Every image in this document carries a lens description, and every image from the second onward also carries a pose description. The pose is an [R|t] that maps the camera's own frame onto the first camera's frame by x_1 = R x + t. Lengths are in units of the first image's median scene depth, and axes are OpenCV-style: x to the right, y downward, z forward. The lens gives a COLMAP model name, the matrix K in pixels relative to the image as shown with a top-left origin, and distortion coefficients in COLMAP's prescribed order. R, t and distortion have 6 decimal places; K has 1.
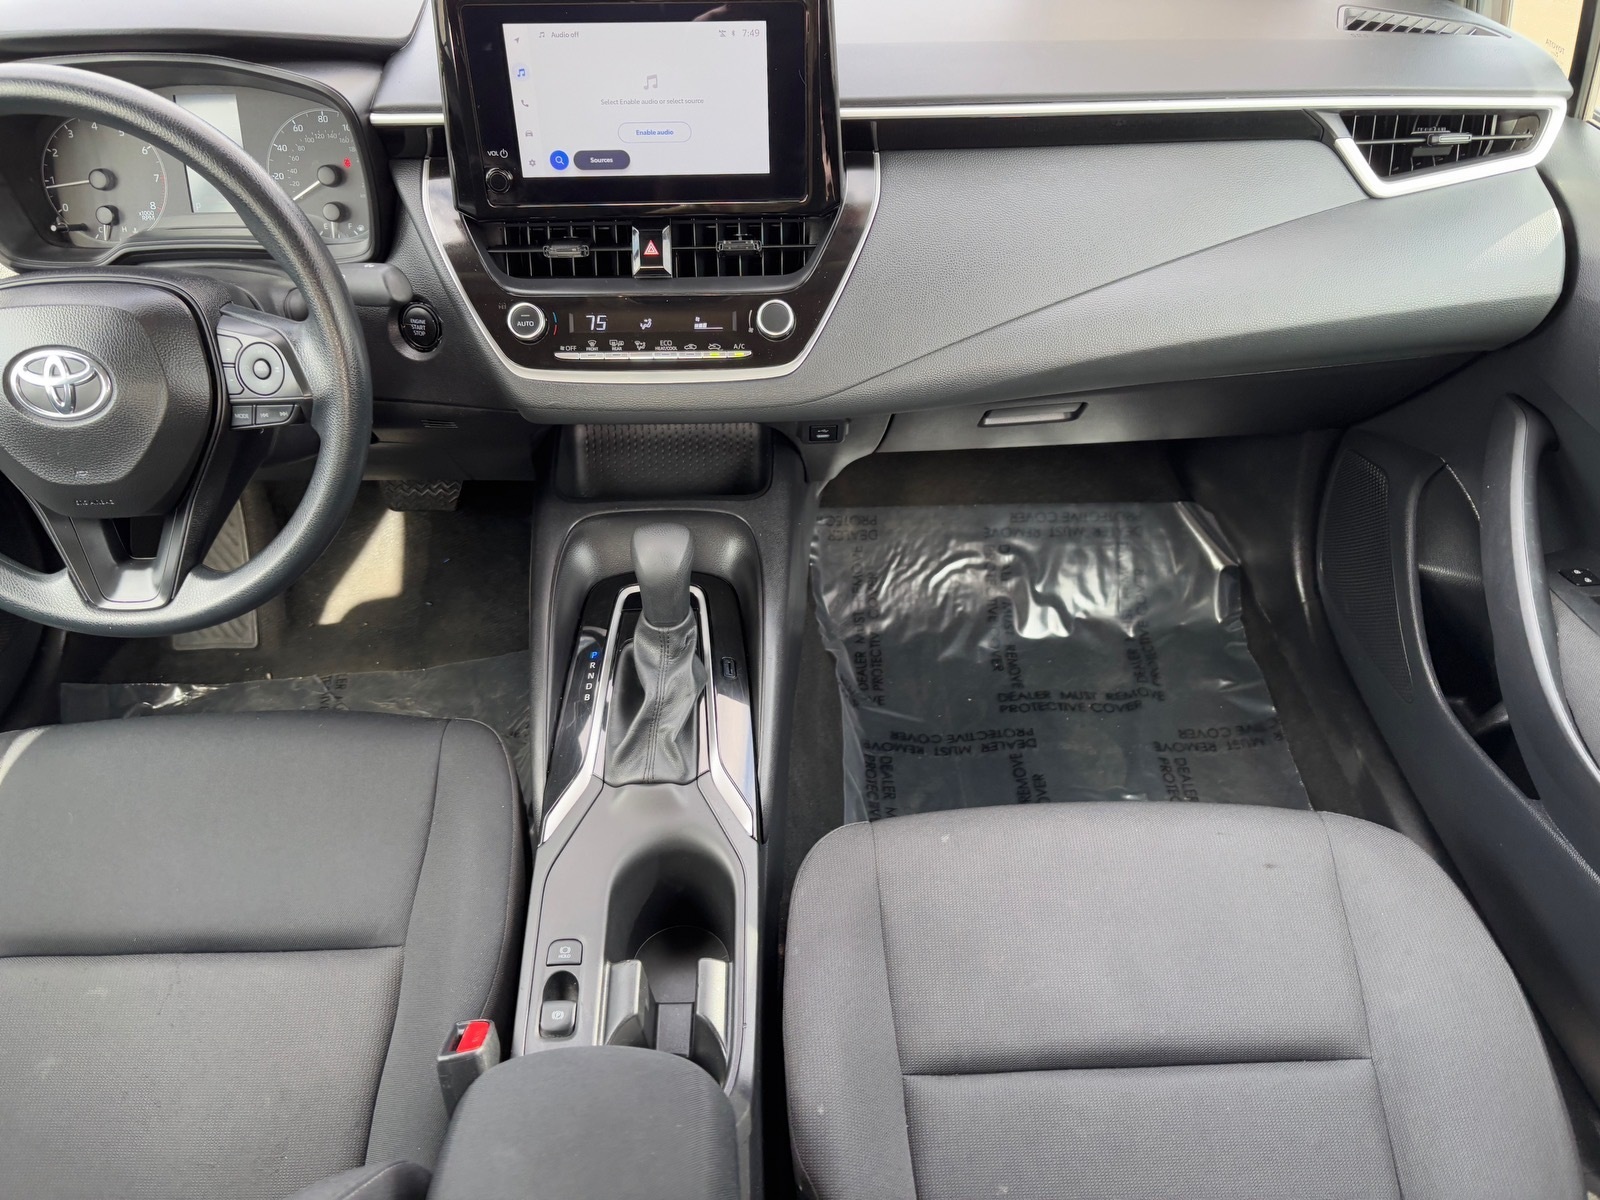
lens RADIAL K [[1231.7, 0, 797.9], [0, 1231.7, 608.1], [0, 0, 1]] dist [0.033743, -0.042462]
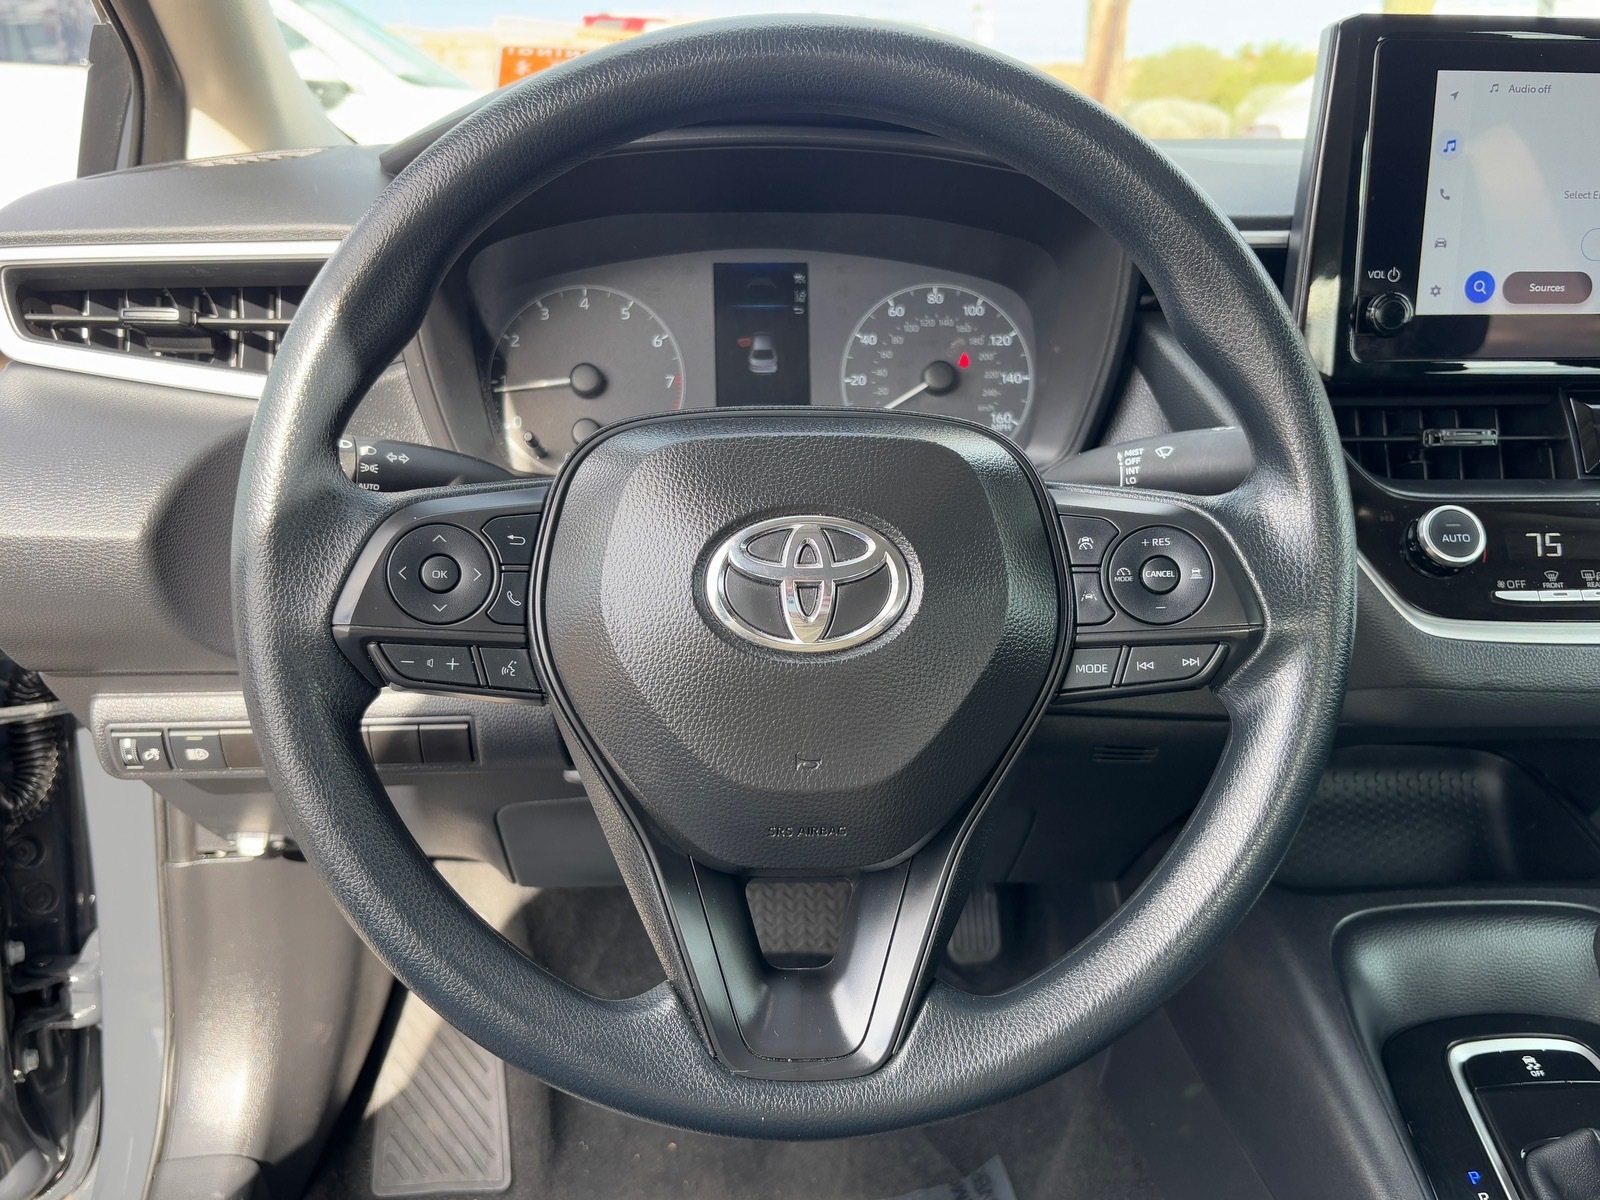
lens RADIAL K [[1349.2, 0, 792.6], [0, 1349.2, 608.6], [0, 0, 1]] dist [0.033833, -0.048411]
pose [[0.999031, -0.000900, 0.043993, -0.540835], [0.017071, 0.929411, -0.368652, 0.023619], [-0.040556, 0.369046, 0.928526, 0.438342]]
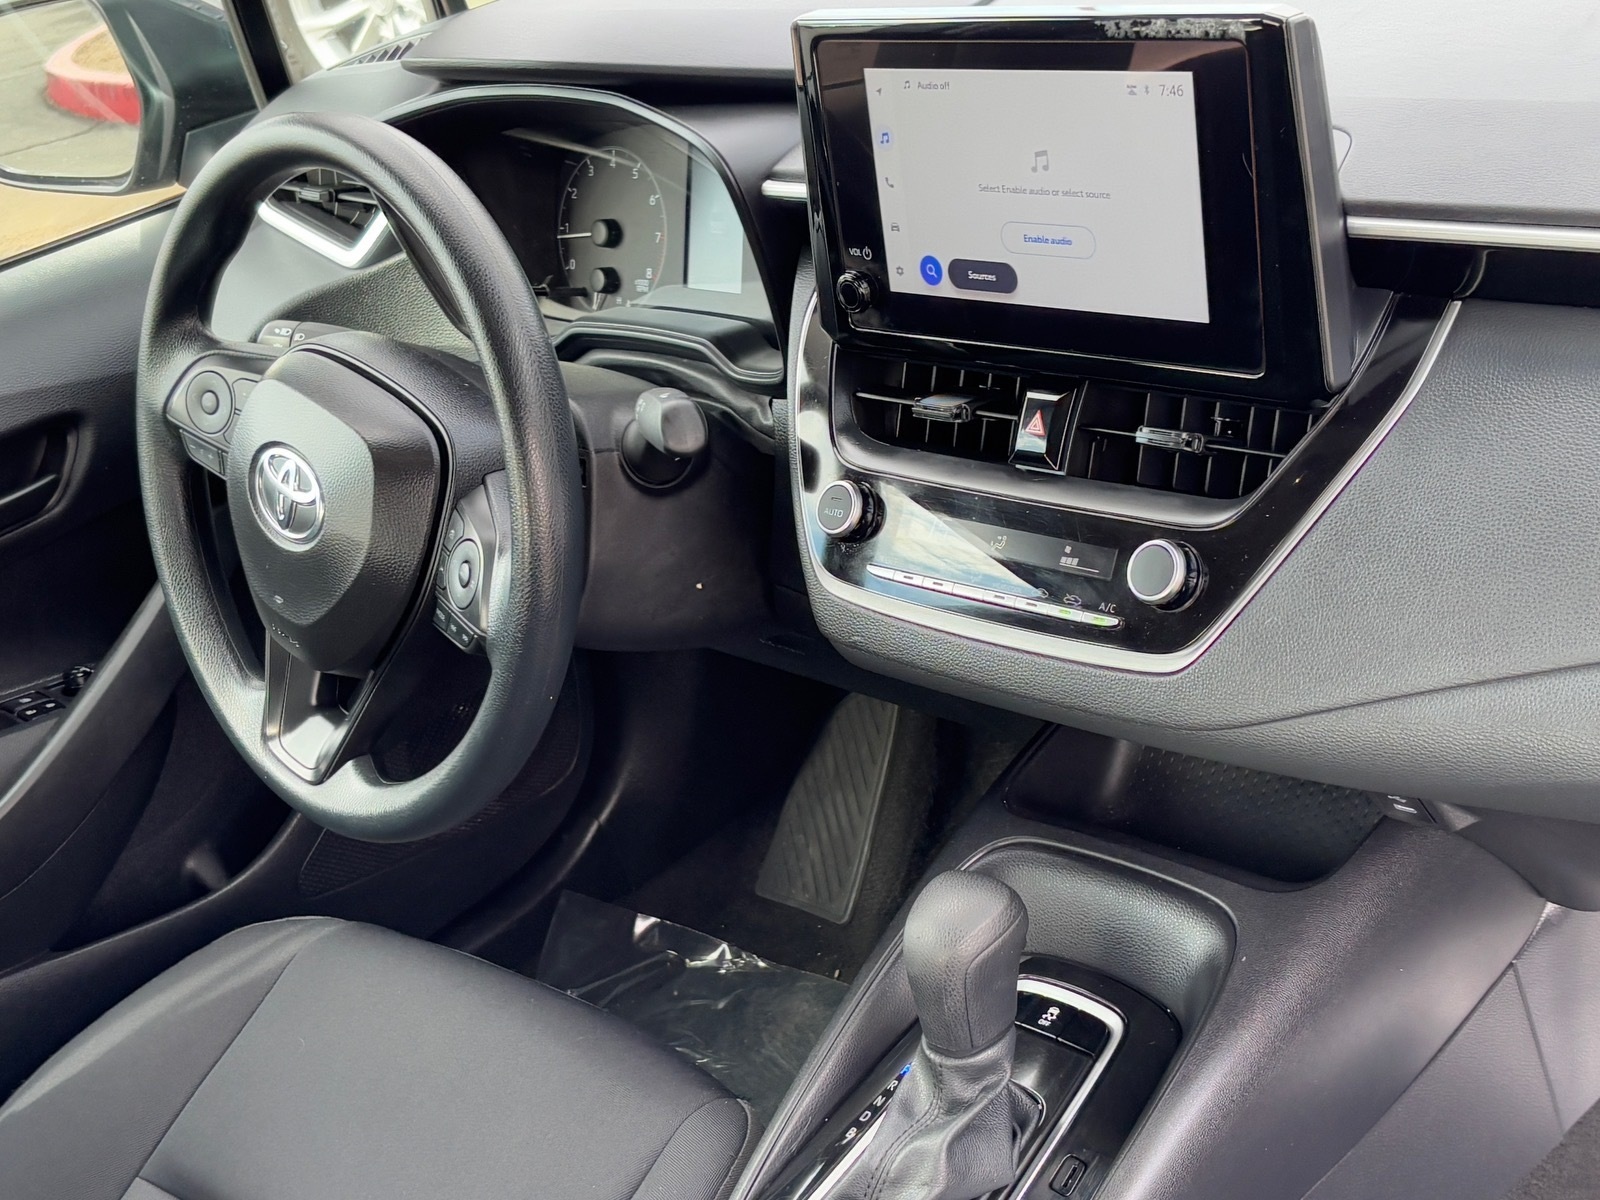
lens RADIAL K [[2408.8, 0, 745.7], [0, 2408.8, 631.5], [0, 0, 1]] dist [0.126740, 0.000000]
pose [[0.668318, 0.193002, -0.718402, 0.634246], [-0.285589, 0.958317, -0.008223, -0.145528], [0.686869, 0.210663, 0.695580, 0.121289]]
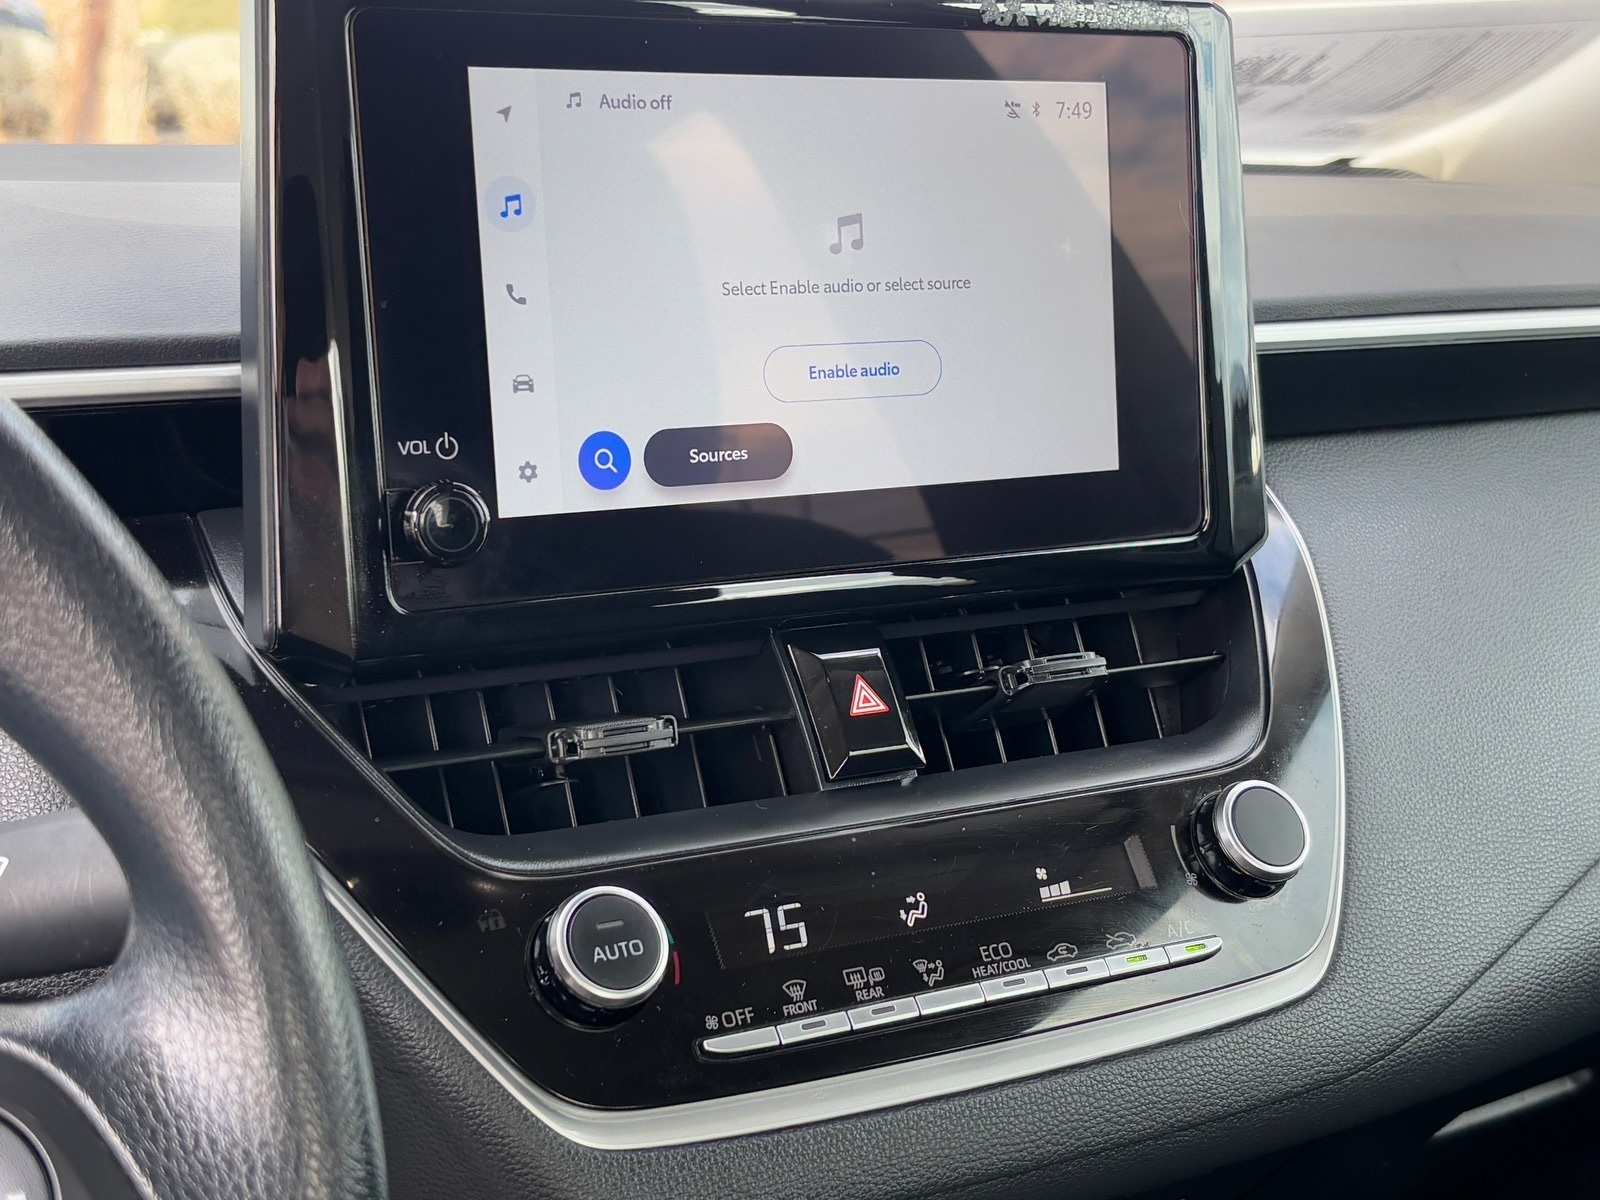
lens RADIAL K [[2408.8, 0, 800.4], [0, 2408.8, 614.3], [0, 0, 1]] dist [0.126740, 0.000000]
pose [[0.867187, -0.080079, 0.491503, -0.447056], [0.308508, 0.861160, -0.404012, -0.054160], [-0.390910, 0.501986, 0.771492, 0.495322]]
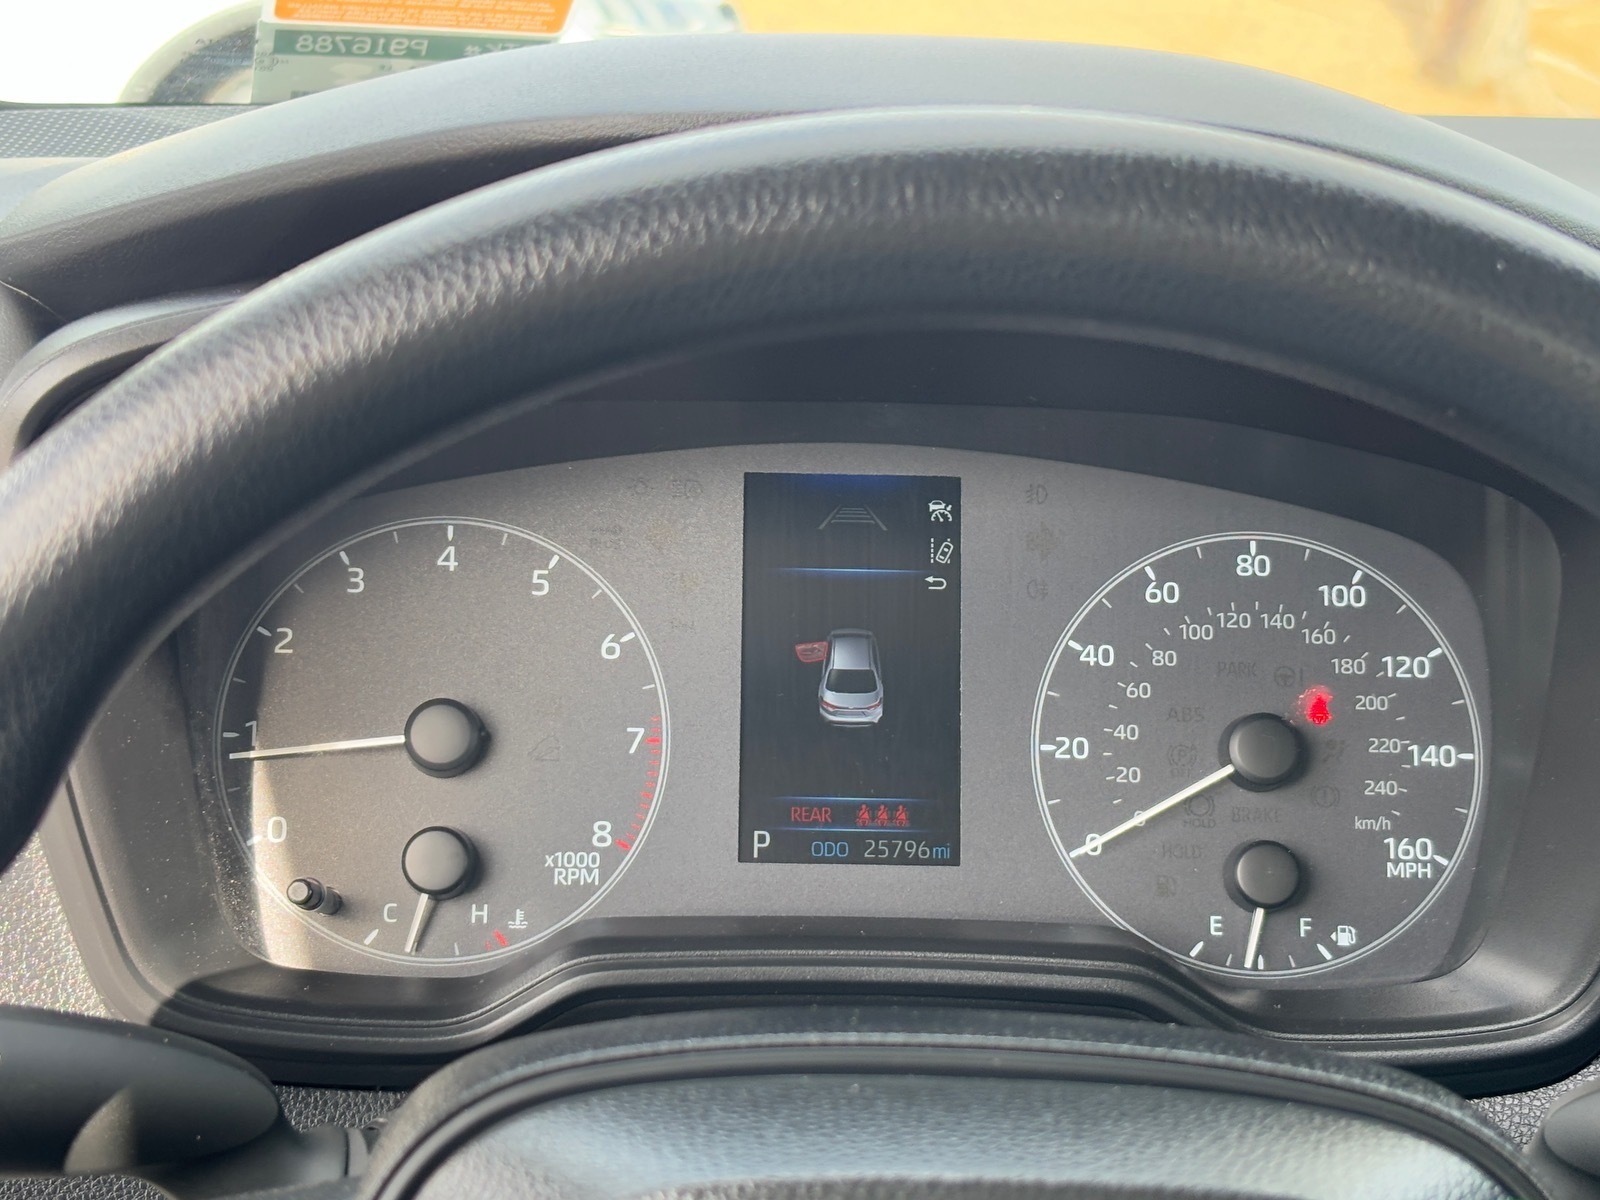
lens RADIAL K [[2751.1, 0, 761.4], [0, 2751.1, 533.6], [0, 0, 1]] dist [0.131274, 0.000000]
pose [[0.999352, 0.034823, 0.009051, -0.553764], [-0.026343, 0.879501, -0.475167, -0.105954], [-0.024507, 0.474621, 0.879849, 0.485292]]
